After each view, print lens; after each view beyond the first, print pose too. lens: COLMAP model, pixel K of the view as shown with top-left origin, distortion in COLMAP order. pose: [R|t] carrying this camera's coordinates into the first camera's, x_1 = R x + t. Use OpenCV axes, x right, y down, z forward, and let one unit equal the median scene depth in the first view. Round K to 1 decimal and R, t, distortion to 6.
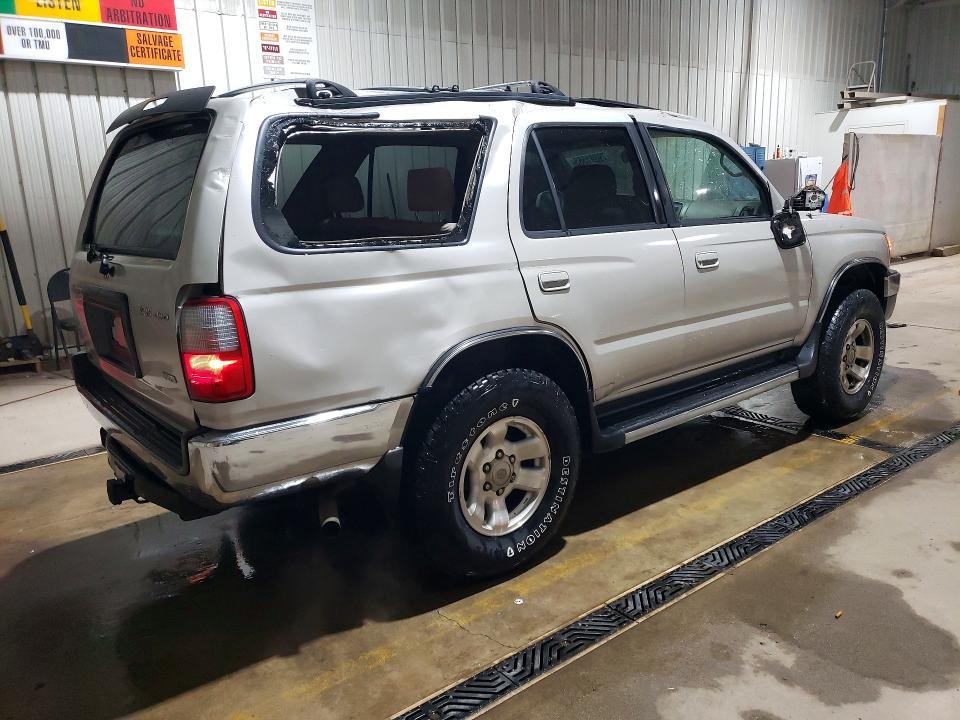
lens RADIAL K [[753.2, 0, 466.2], [0, 753.2, 367.3], [0, 0, 1]] dist [0.019056, -0.012930]
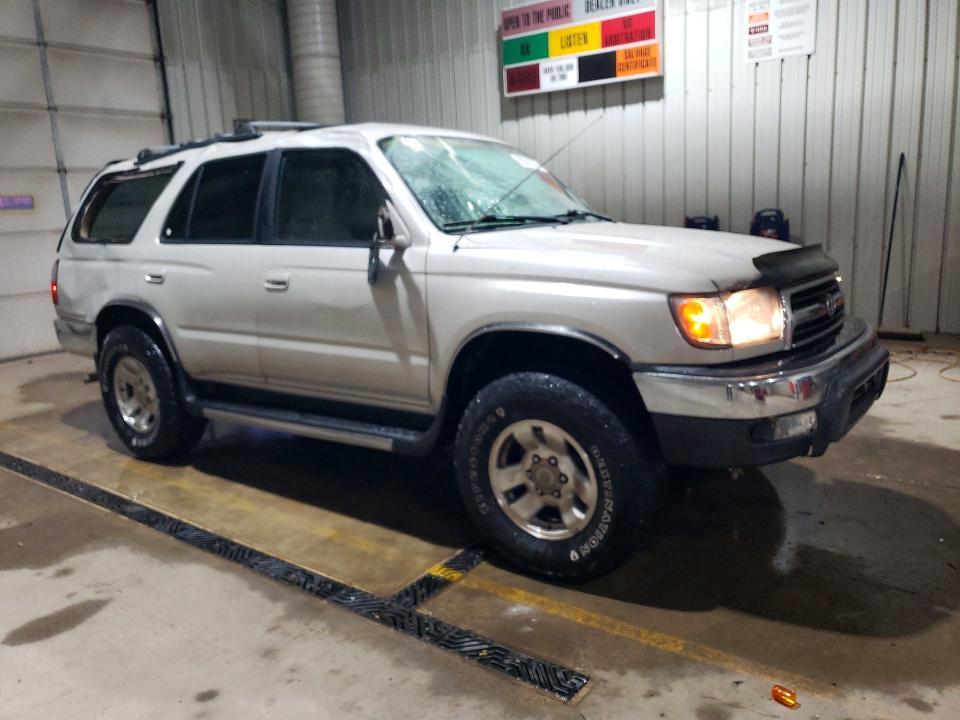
lens RADIAL K [[753.2, 0, 463.7], [0, 753.2, 353.4], [0, 0, 1]] dist [0.019056, -0.012930]
pose [[0.241861, 0.209831, -0.947351, 1.264306], [-0.185863, 0.968277, 0.167015, -0.244293], [0.952344, 0.135683, 0.273188, 0.903456]]
